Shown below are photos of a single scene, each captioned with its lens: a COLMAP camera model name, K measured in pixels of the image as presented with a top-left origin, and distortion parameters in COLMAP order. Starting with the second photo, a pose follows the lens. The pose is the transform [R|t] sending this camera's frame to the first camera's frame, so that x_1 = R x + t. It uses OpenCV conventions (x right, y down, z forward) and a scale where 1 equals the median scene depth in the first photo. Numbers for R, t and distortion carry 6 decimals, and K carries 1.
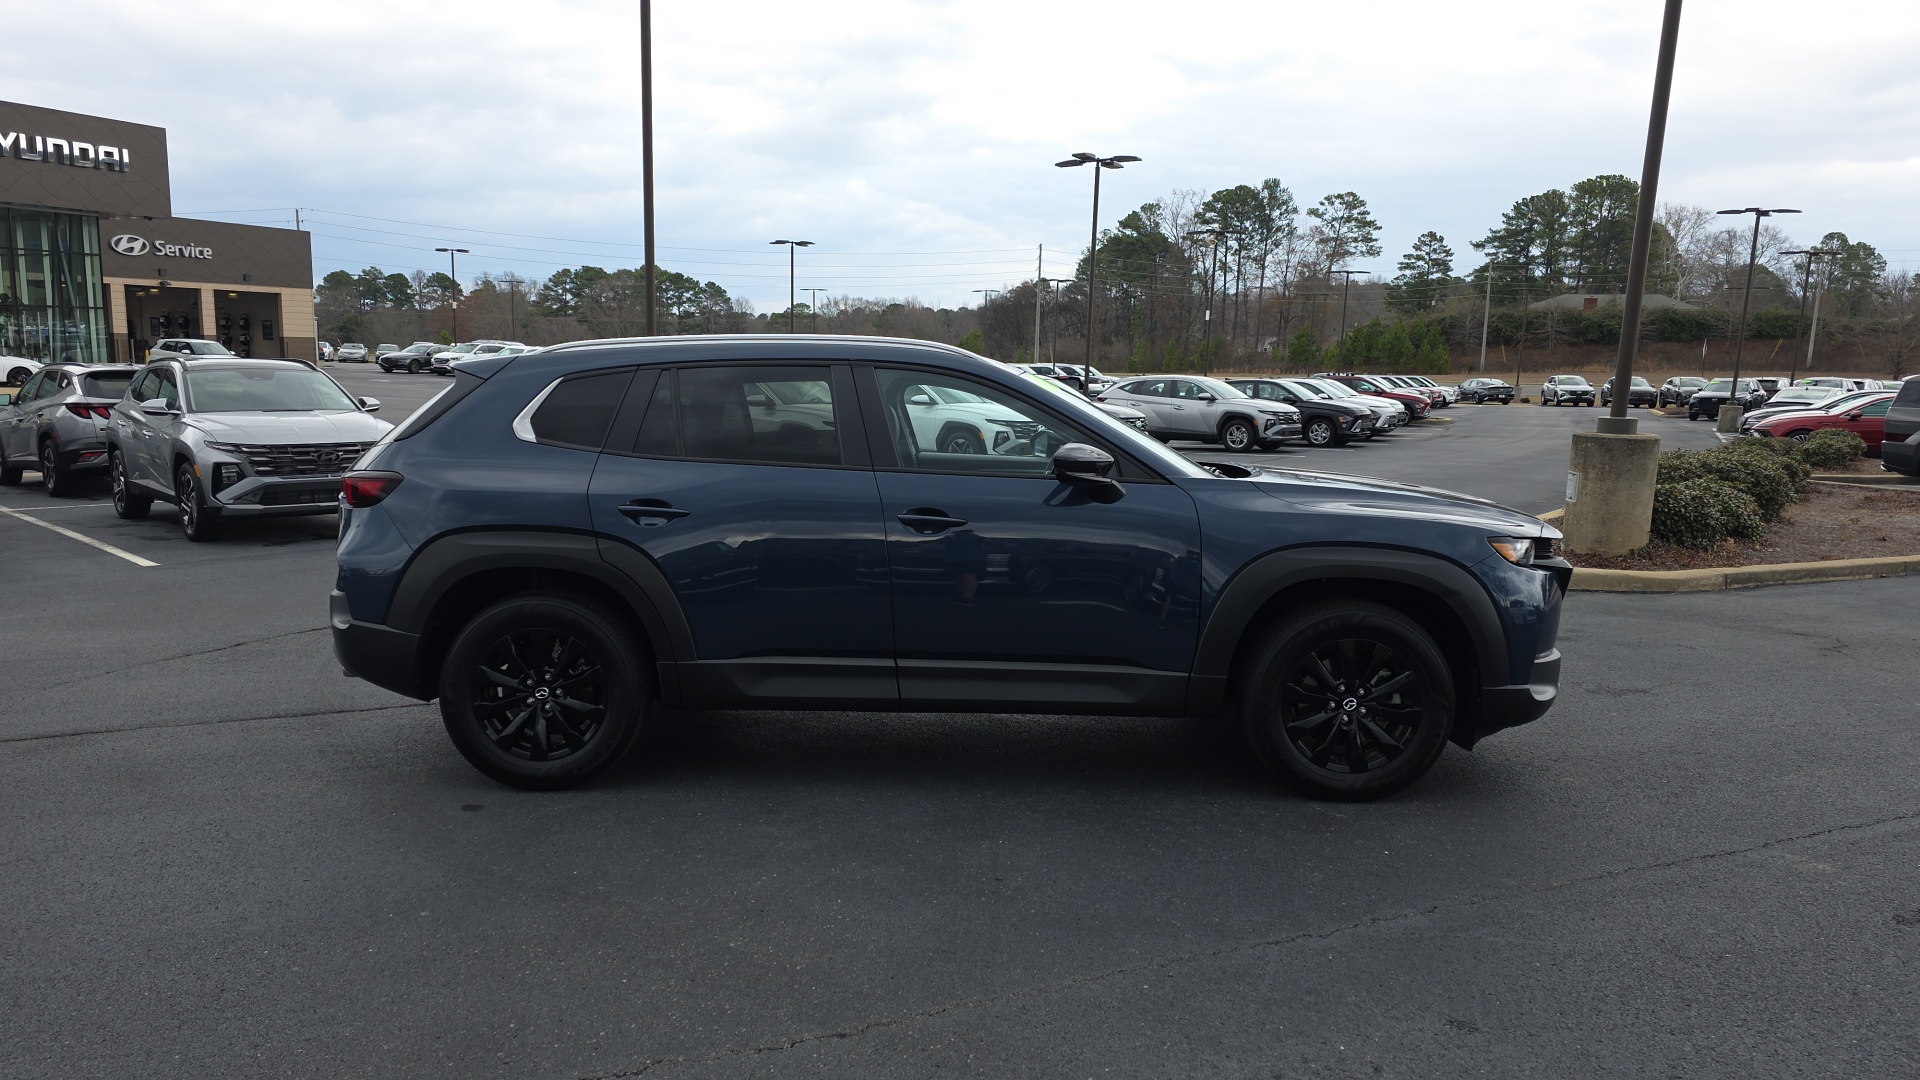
lens RADIAL K [[1295.0, 0, 941.3], [0, 1295.0, 542.3], [0, 0, 1]] dist [0.078019, -0.077732]
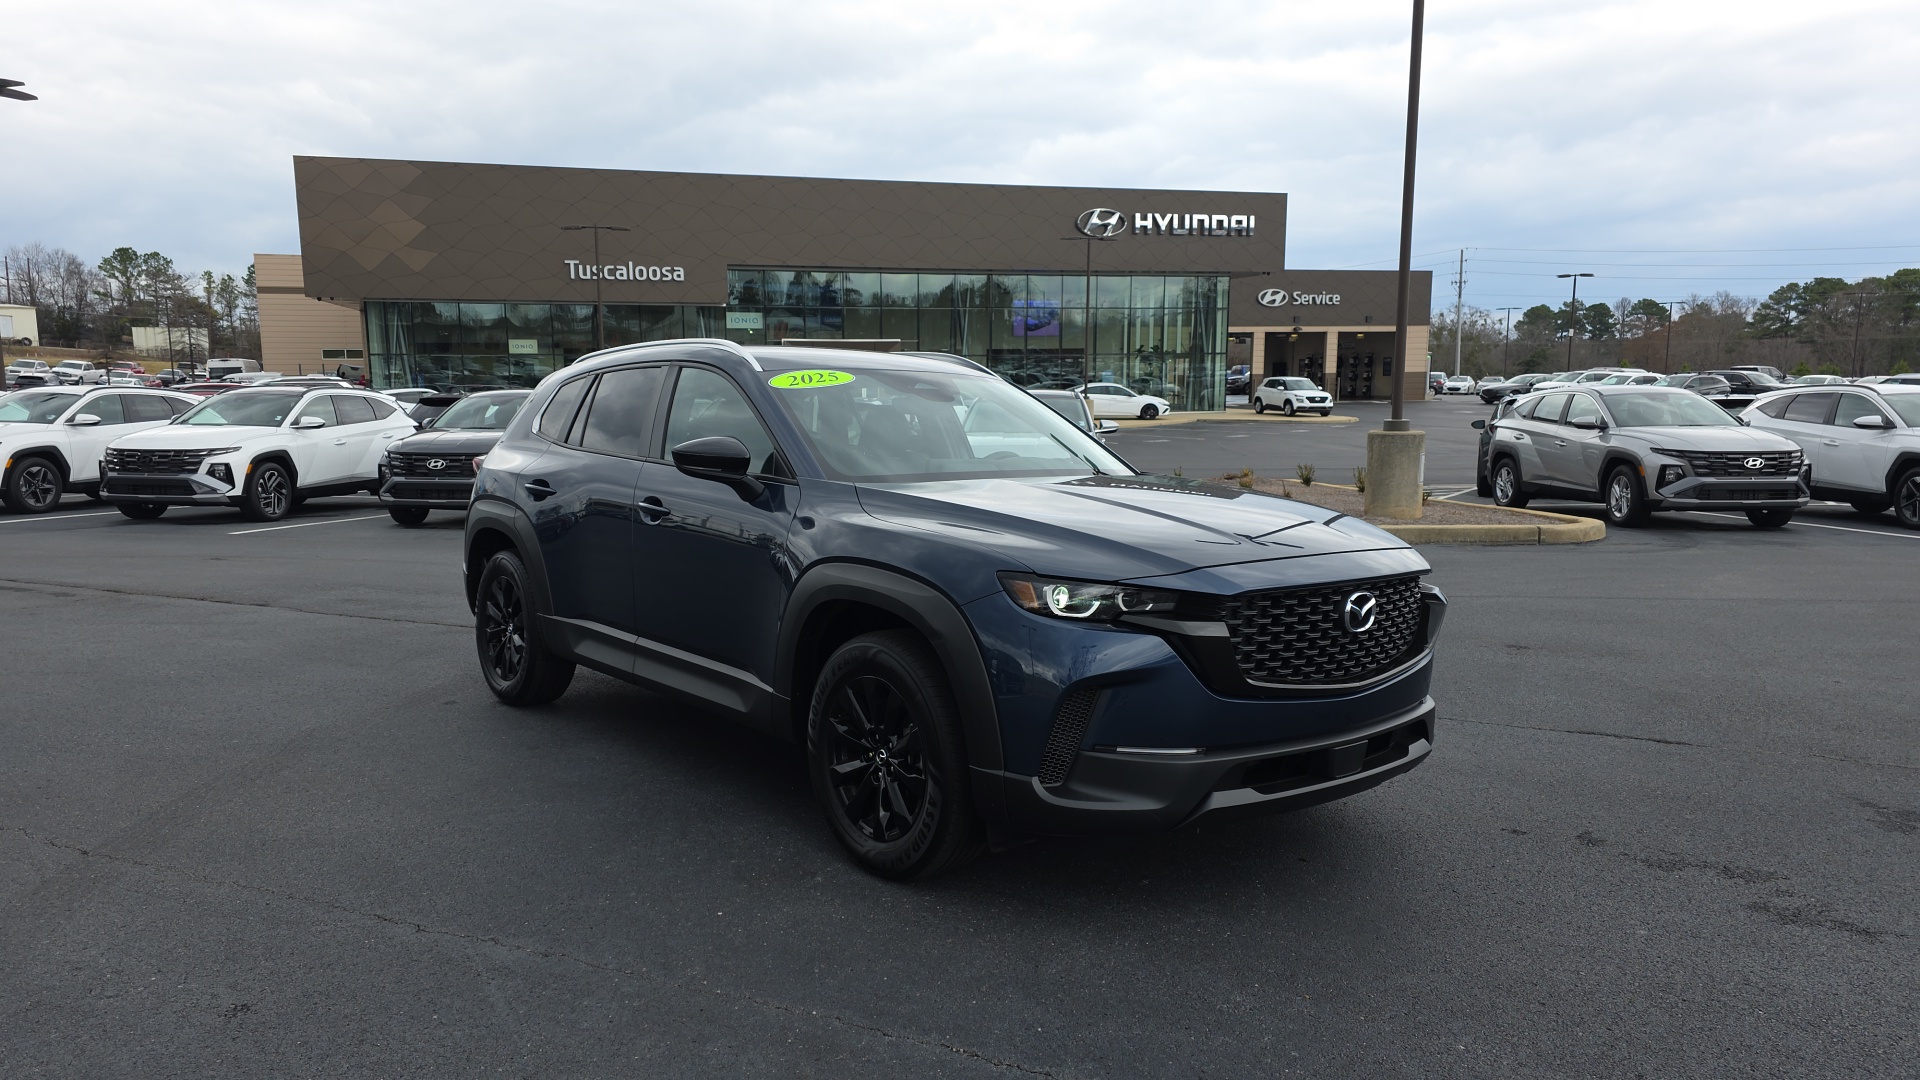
lens RADIAL K [[1295.0, 0, 941.3], [0, 1295.0, 542.3], [0, 0, 1]] dist [0.078019, -0.077732]
pose [[0.647508, 0.070378, -0.758802, 0.940398], [-0.090127, 0.995810, 0.015452, -0.024679], [0.756710, 0.058383, 0.651138, 0.494303]]
